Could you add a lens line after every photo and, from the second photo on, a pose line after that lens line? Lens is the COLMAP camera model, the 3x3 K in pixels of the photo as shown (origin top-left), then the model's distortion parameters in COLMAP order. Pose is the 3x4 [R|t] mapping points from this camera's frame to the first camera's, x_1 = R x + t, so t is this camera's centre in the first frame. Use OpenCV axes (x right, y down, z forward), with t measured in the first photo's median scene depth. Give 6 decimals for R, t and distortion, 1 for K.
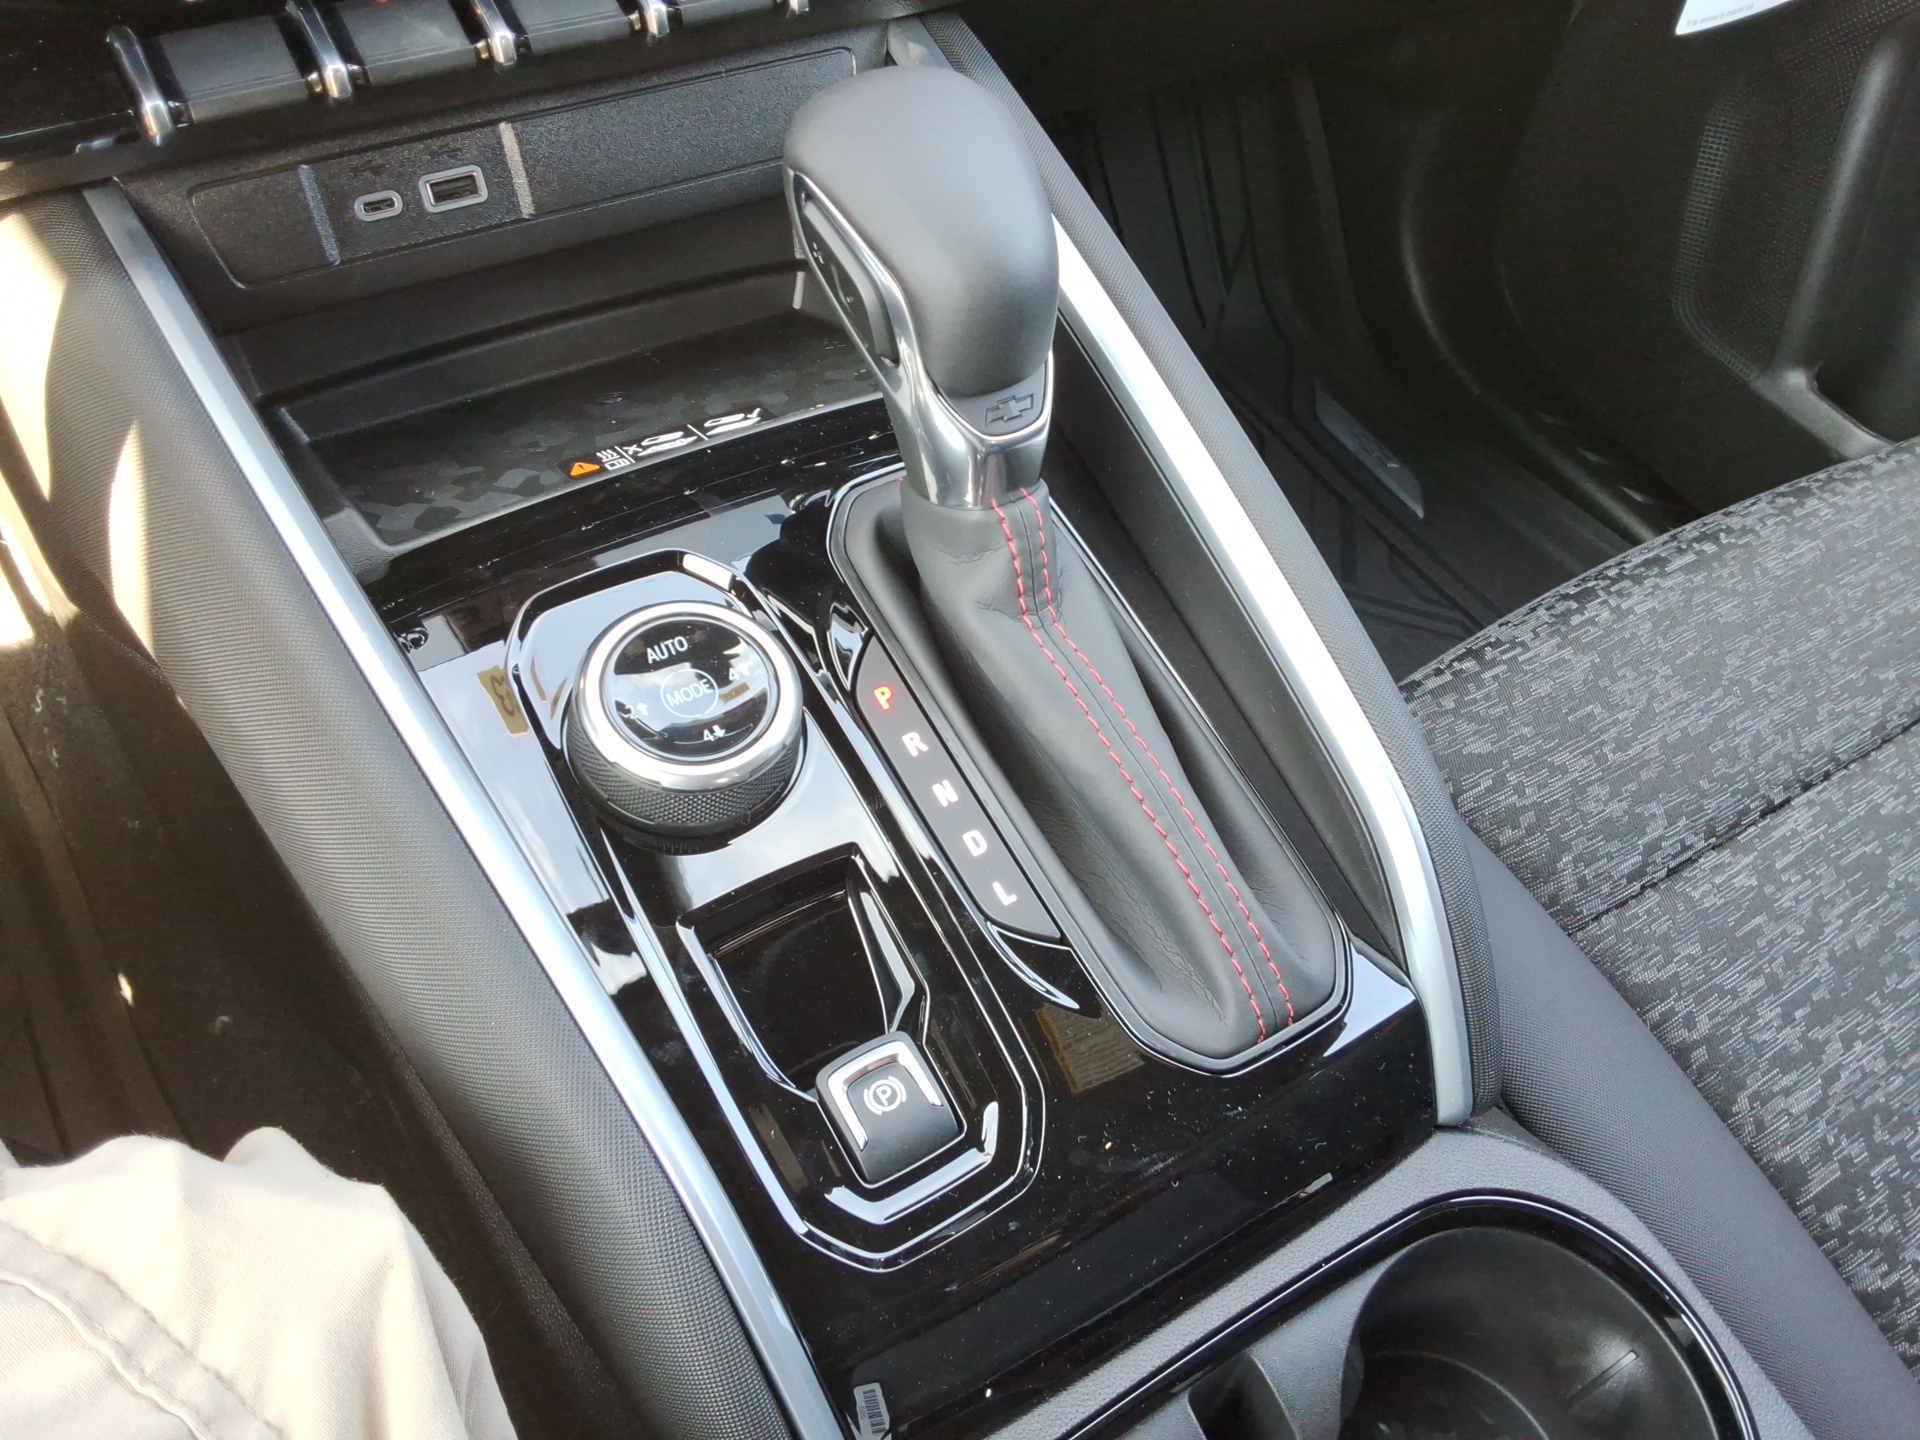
lens RADIAL K [[1539.1, 0, 975.4], [0, 1539.1, 703.2], [0, 0, 1]] dist [0.102528, -0.159376]
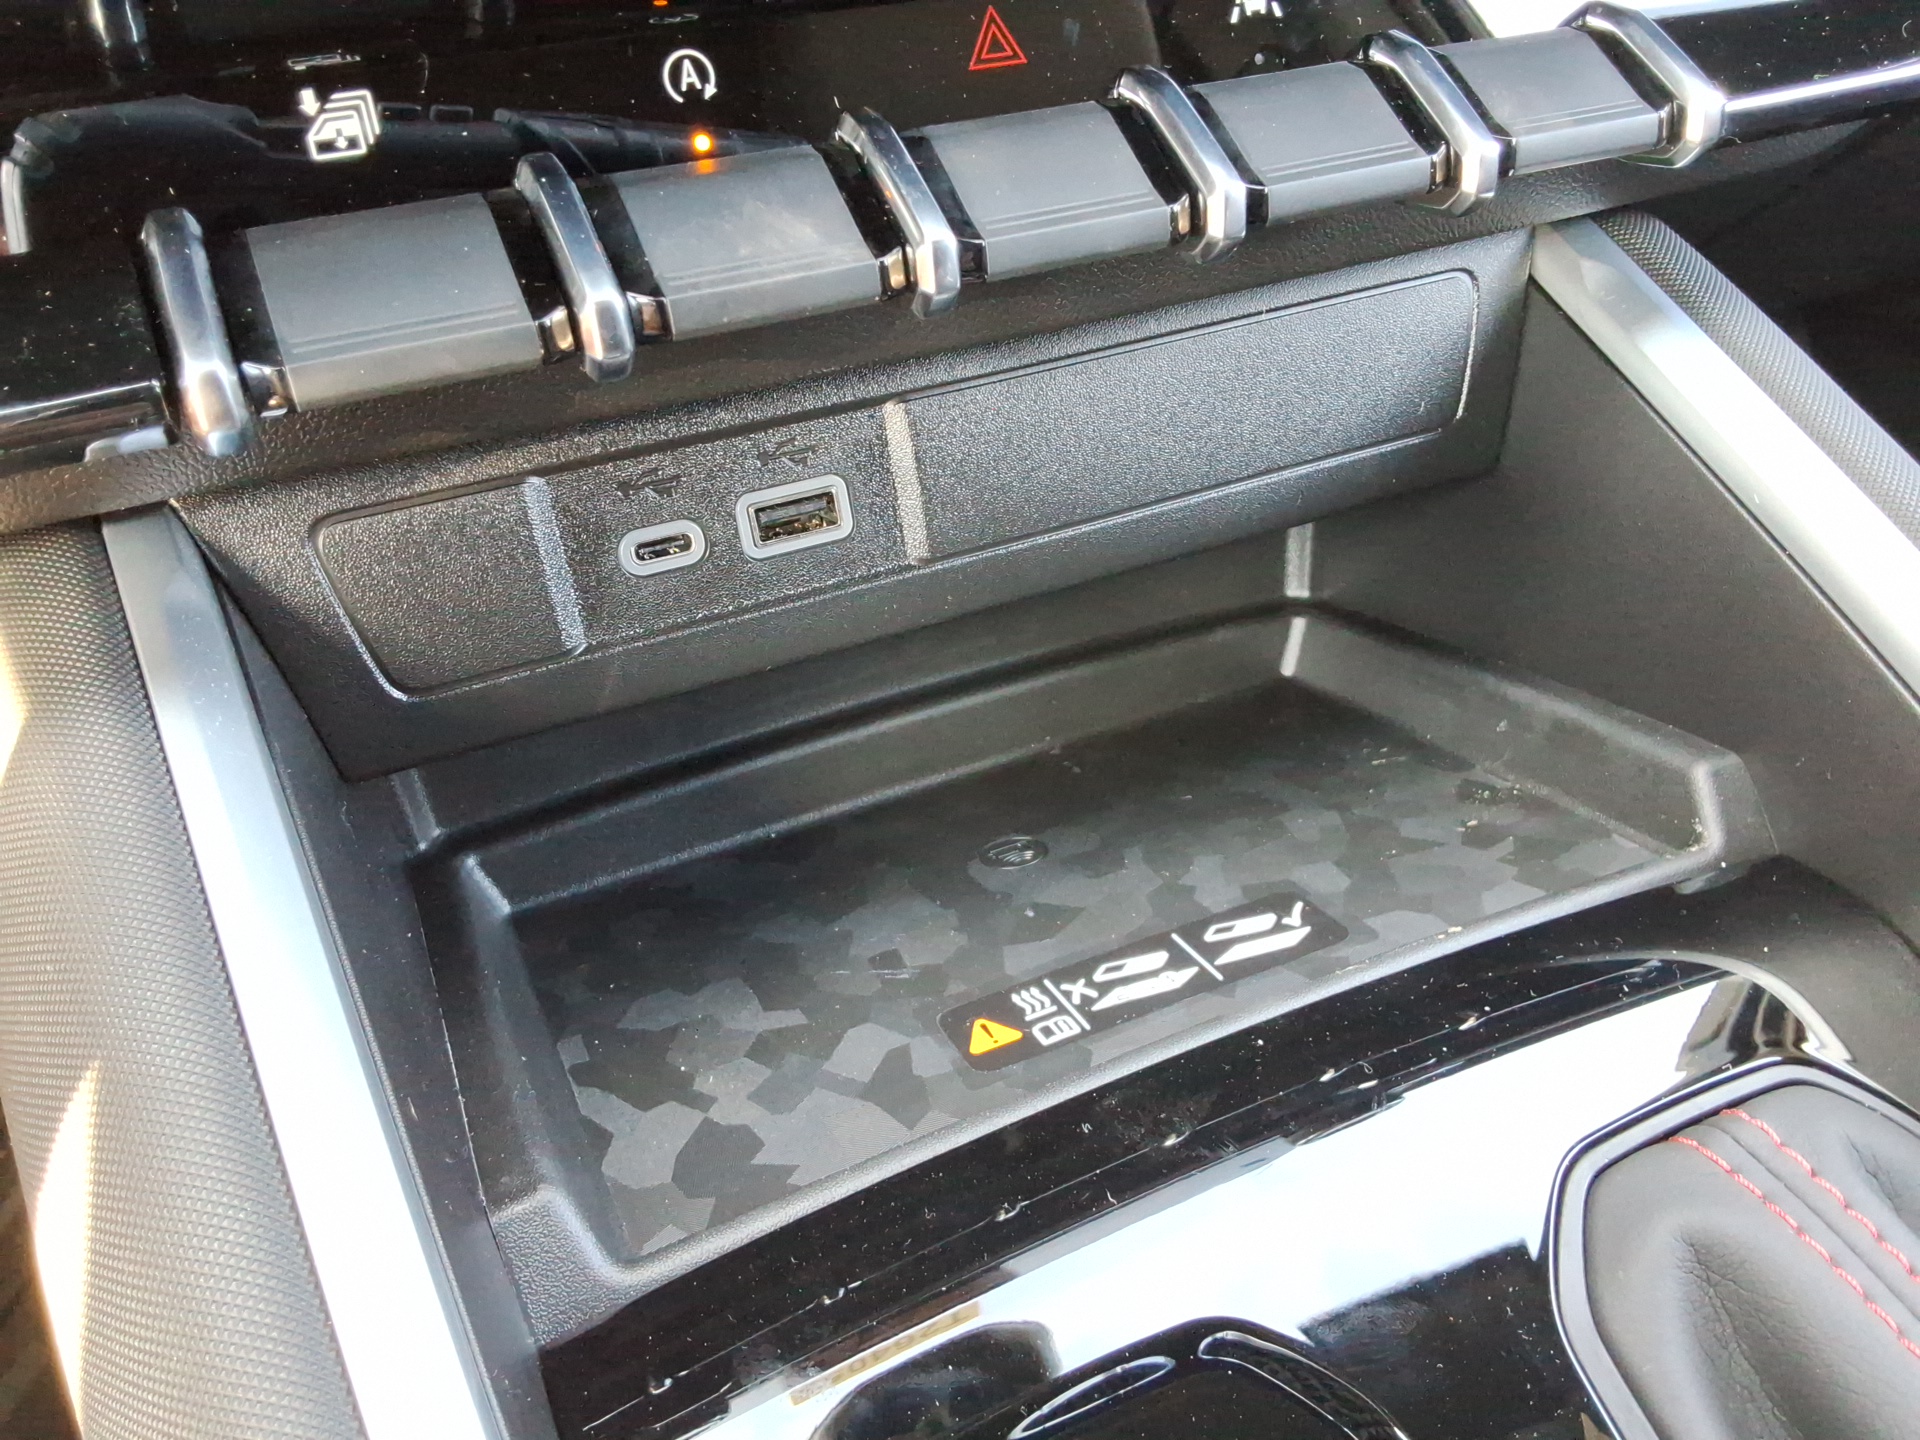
lens RADIAL K [[1439.2, 0, 967.9], [0, 1439.2, 691.1], [0, 0, 1]] dist [0.167017, -0.330648]
pose [[0.990935, 0.036954, -0.129159, -0.205819], [-0.054069, 0.989823, -0.131630, -0.204741], [0.122981, 0.137420, 0.982849, 0.514584]]
